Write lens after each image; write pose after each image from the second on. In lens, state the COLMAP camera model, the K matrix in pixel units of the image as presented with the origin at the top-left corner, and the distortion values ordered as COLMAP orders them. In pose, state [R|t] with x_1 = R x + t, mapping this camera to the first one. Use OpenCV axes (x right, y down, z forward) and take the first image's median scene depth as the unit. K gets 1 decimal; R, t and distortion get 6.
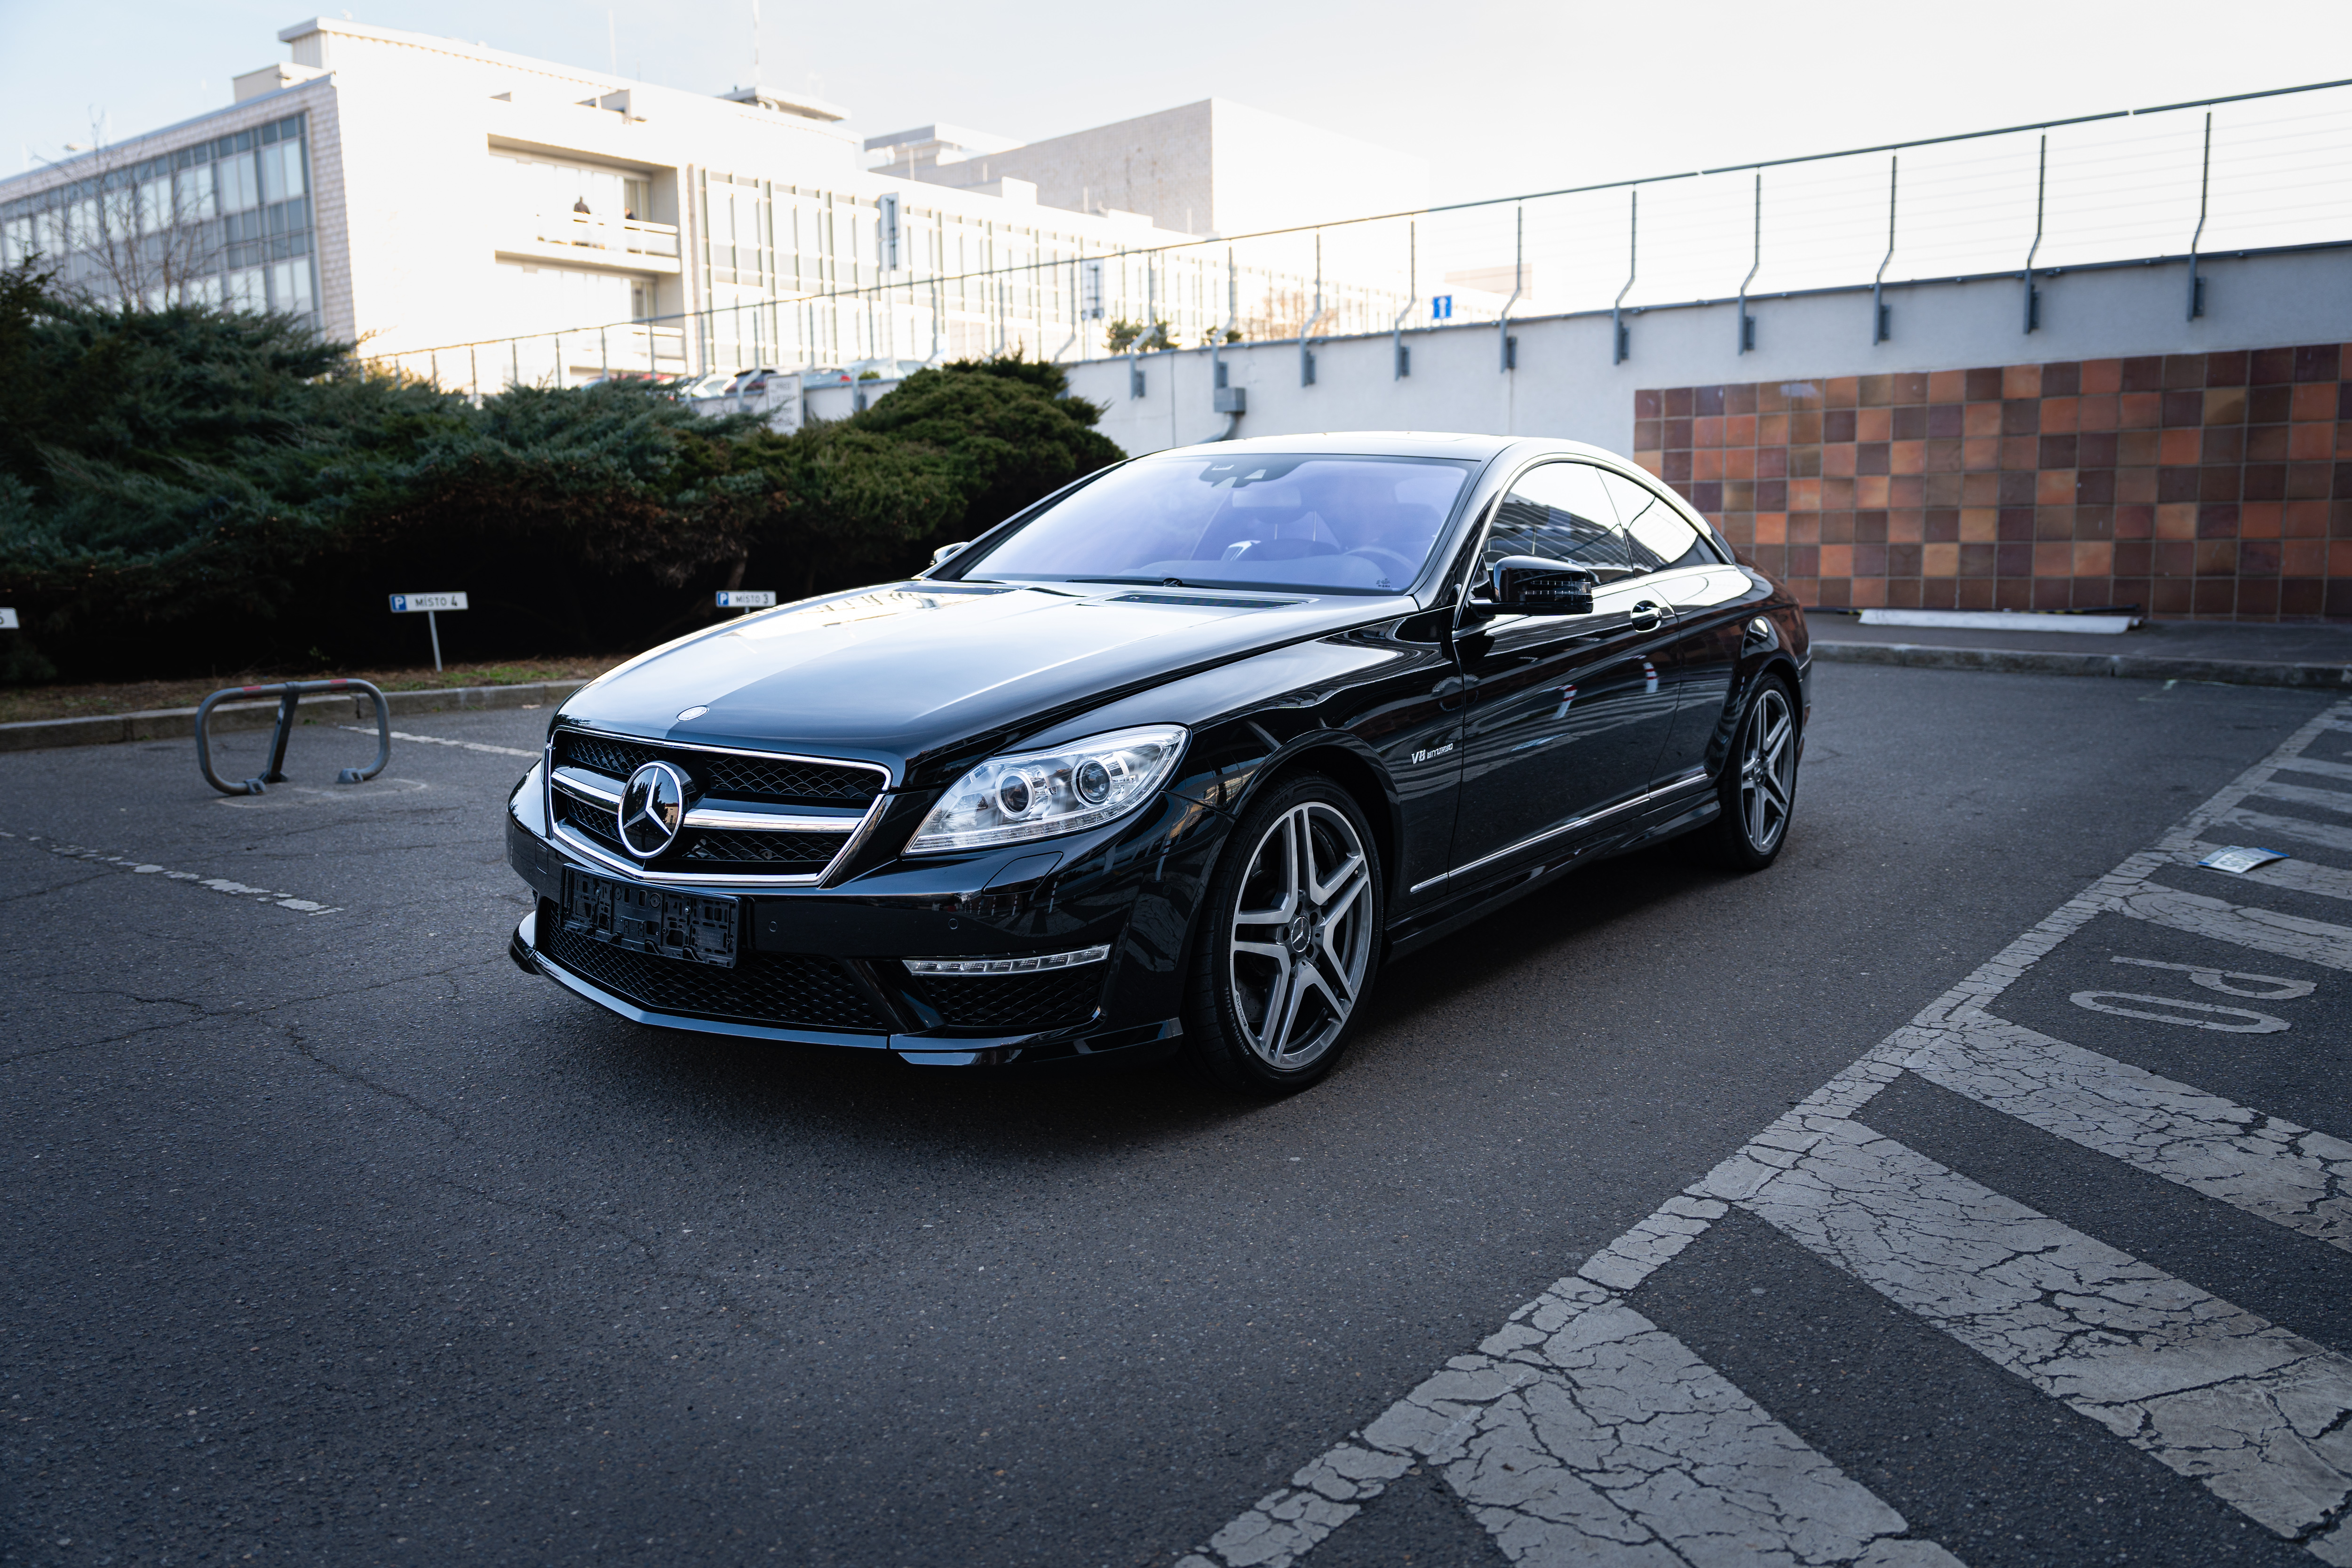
lens RADIAL K [[1801.3, 0, 1170.1], [0, 1801.3, 771.4], [0, 0, 1]] dist [-0.007377, -0.002191]
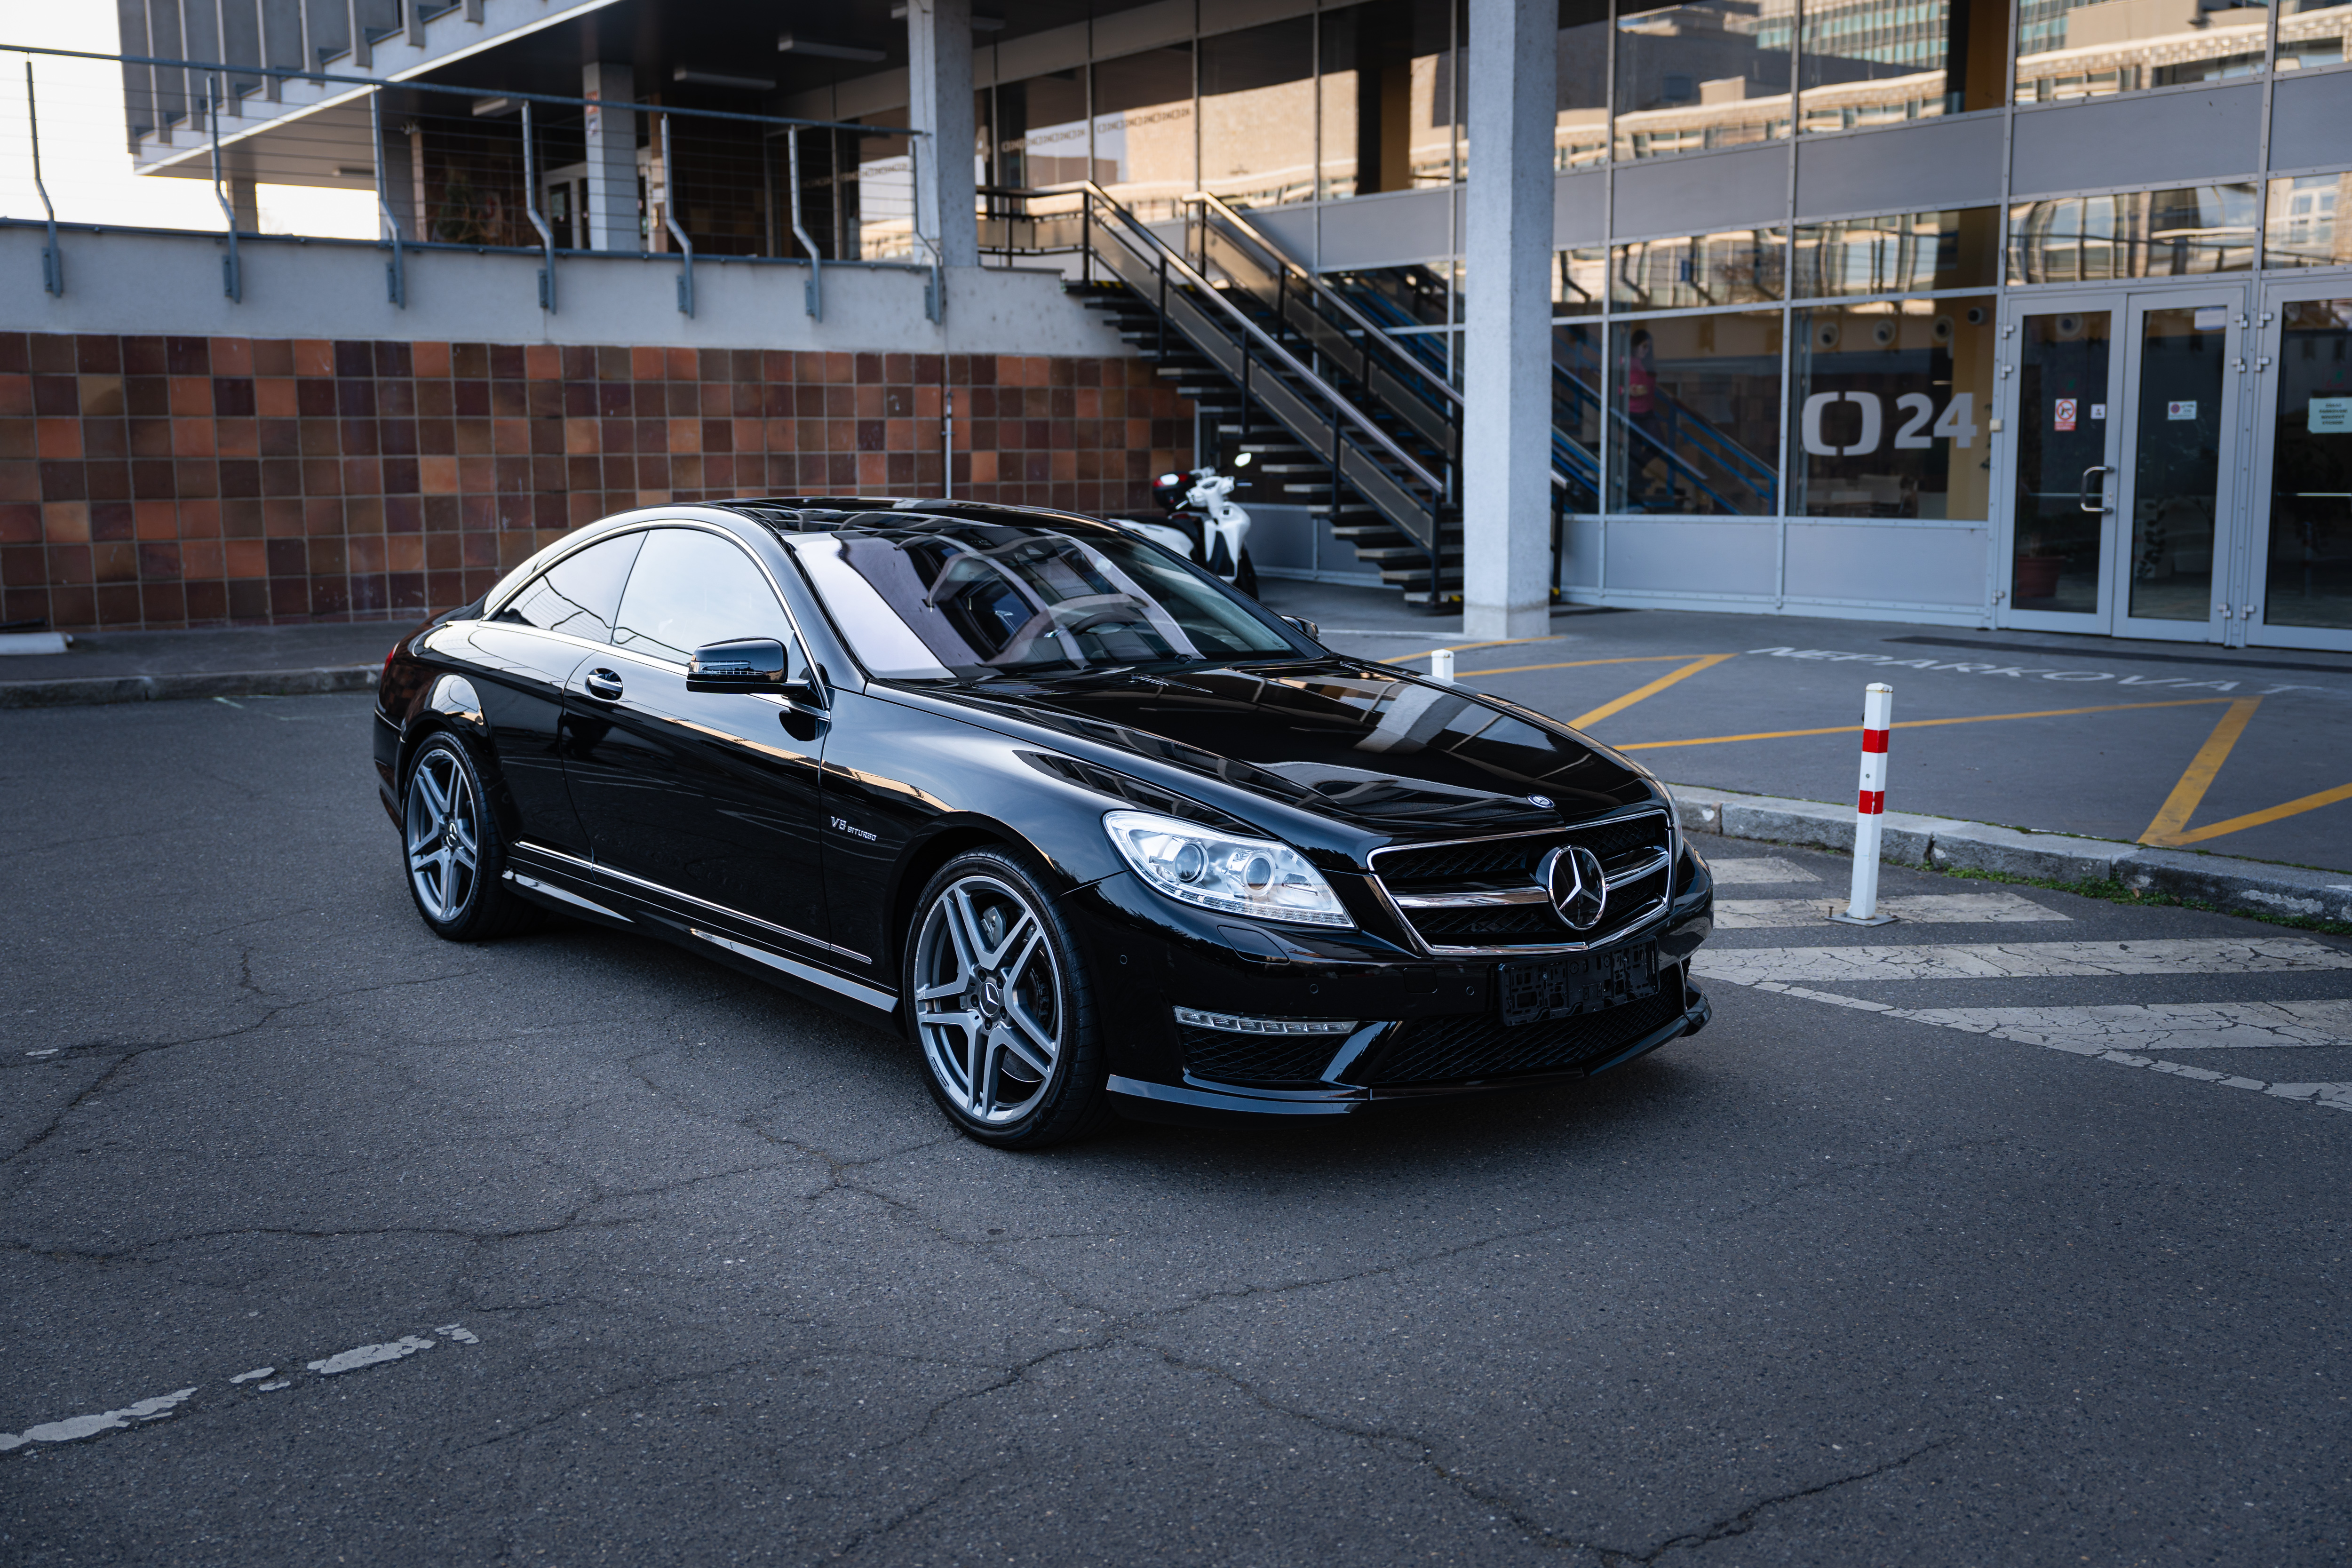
lens RADIAL K [[2280.2, 0, 1175.4], [0, 2280.2, 788.2], [0, 0, 1]] dist [-0.001147, 0.000000]
pose [[0.221926, -0.129665, 0.966404, -0.441668], [0.129804, 0.986226, 0.102516, -0.056670], [-0.966385, 0.102692, 0.235700, 0.230914]]
